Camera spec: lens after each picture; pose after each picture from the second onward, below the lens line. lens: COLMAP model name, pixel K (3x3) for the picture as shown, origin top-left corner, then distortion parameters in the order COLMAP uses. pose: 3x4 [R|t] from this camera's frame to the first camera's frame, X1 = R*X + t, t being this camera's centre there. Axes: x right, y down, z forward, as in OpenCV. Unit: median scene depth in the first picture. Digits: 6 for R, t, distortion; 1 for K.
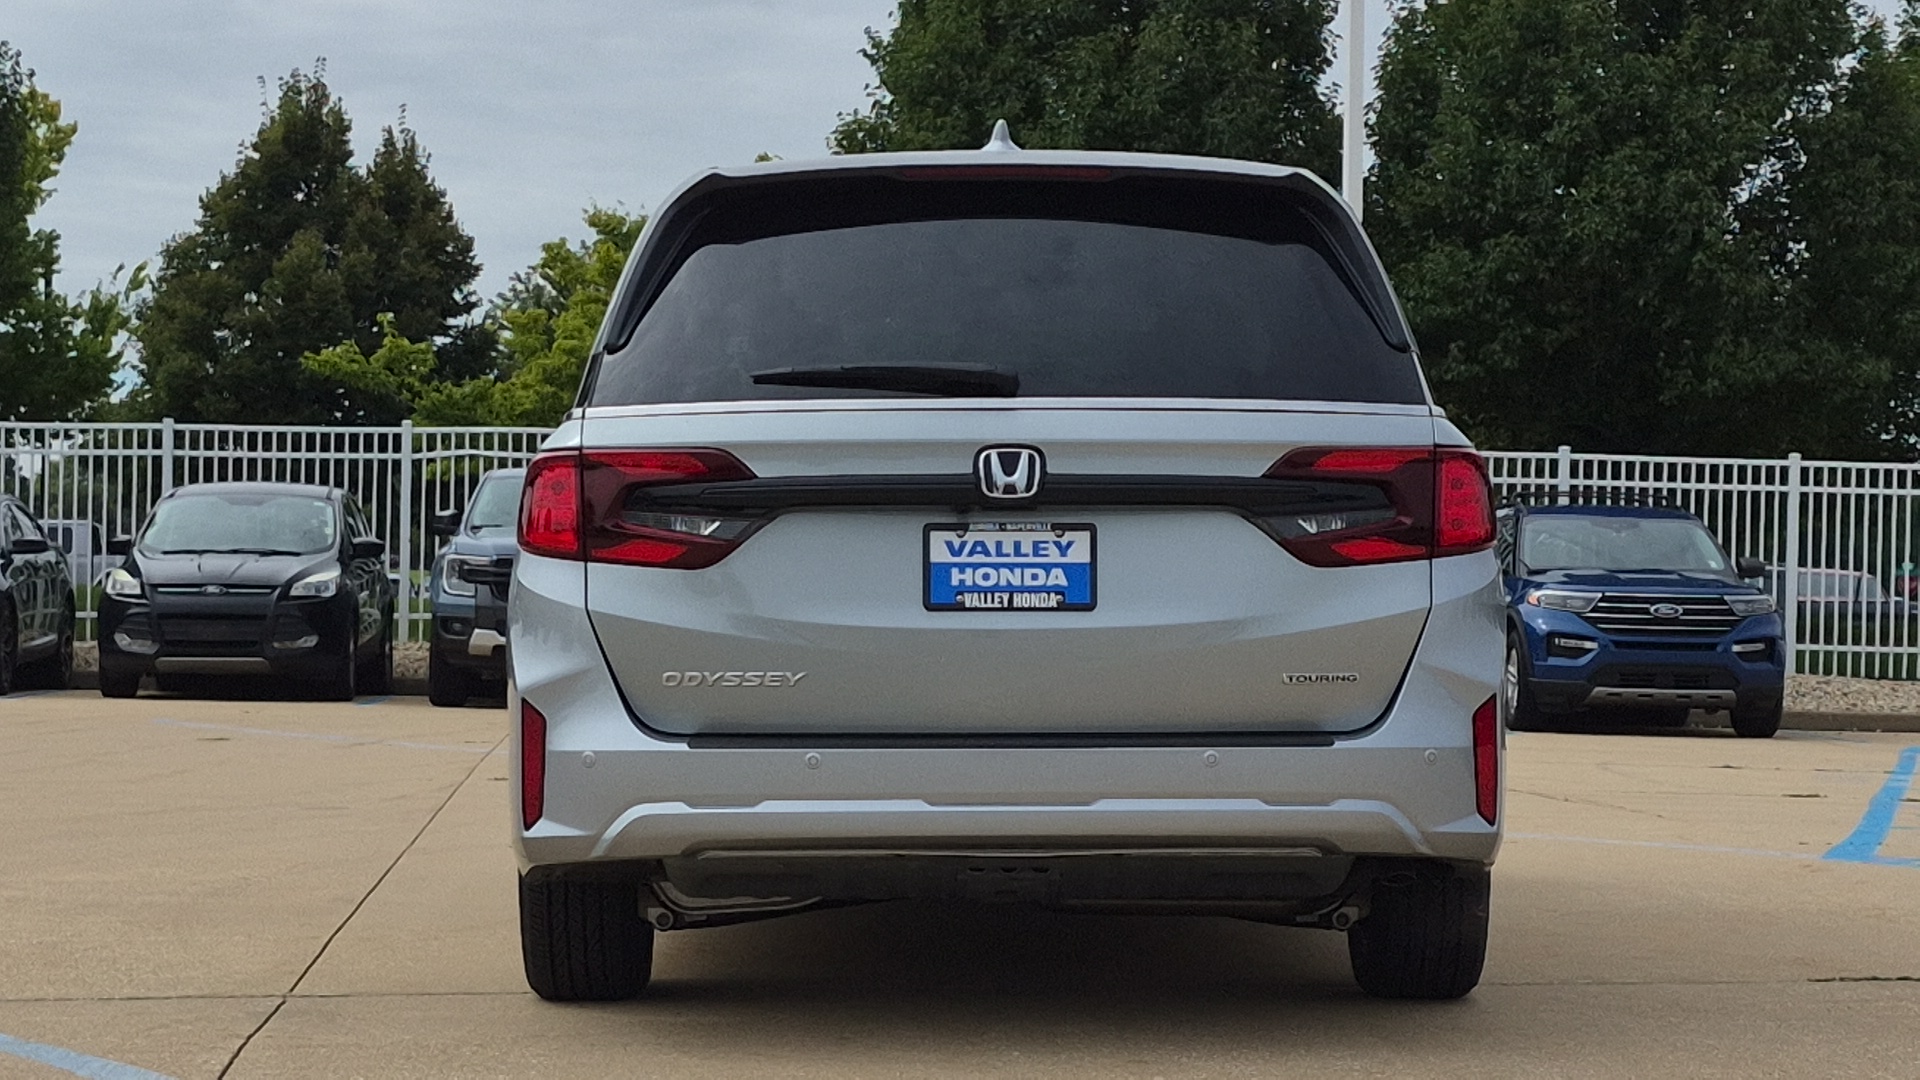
lens RADIAL K [[4000.2, 0, 968.7], [0, 4000.2, 540.0], [0, 0, 1]] dist [0.114384, 0.000000]
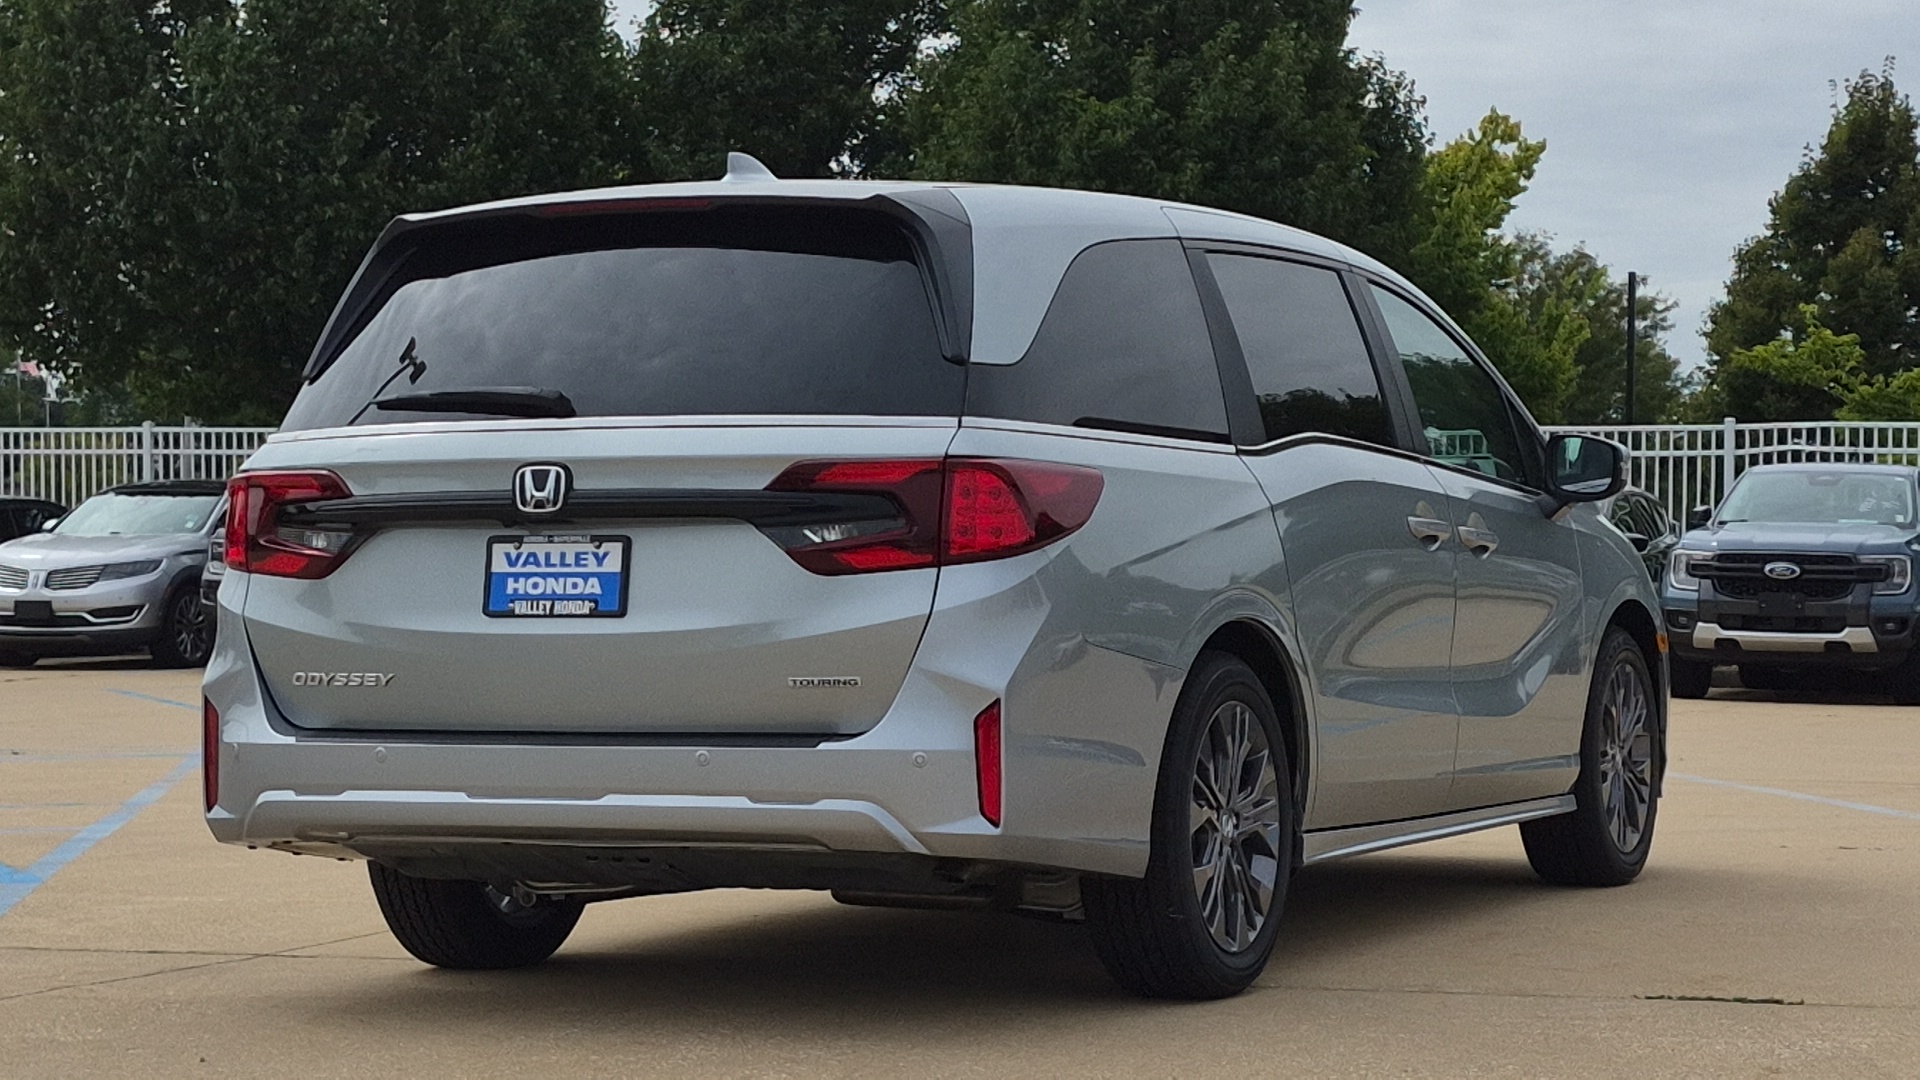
lens RADIAL K [[3858.7, 0, 957.3], [0, 3858.7, 548.0], [0, 0, 1]] dist [0.159912, 0.000000]
pose [[0.908077, -0.007420, -0.418738, 0.536679], [0.009046, 0.999957, 0.001900, -0.001858], [0.418706, -0.005513, 0.908105, 0.103076]]
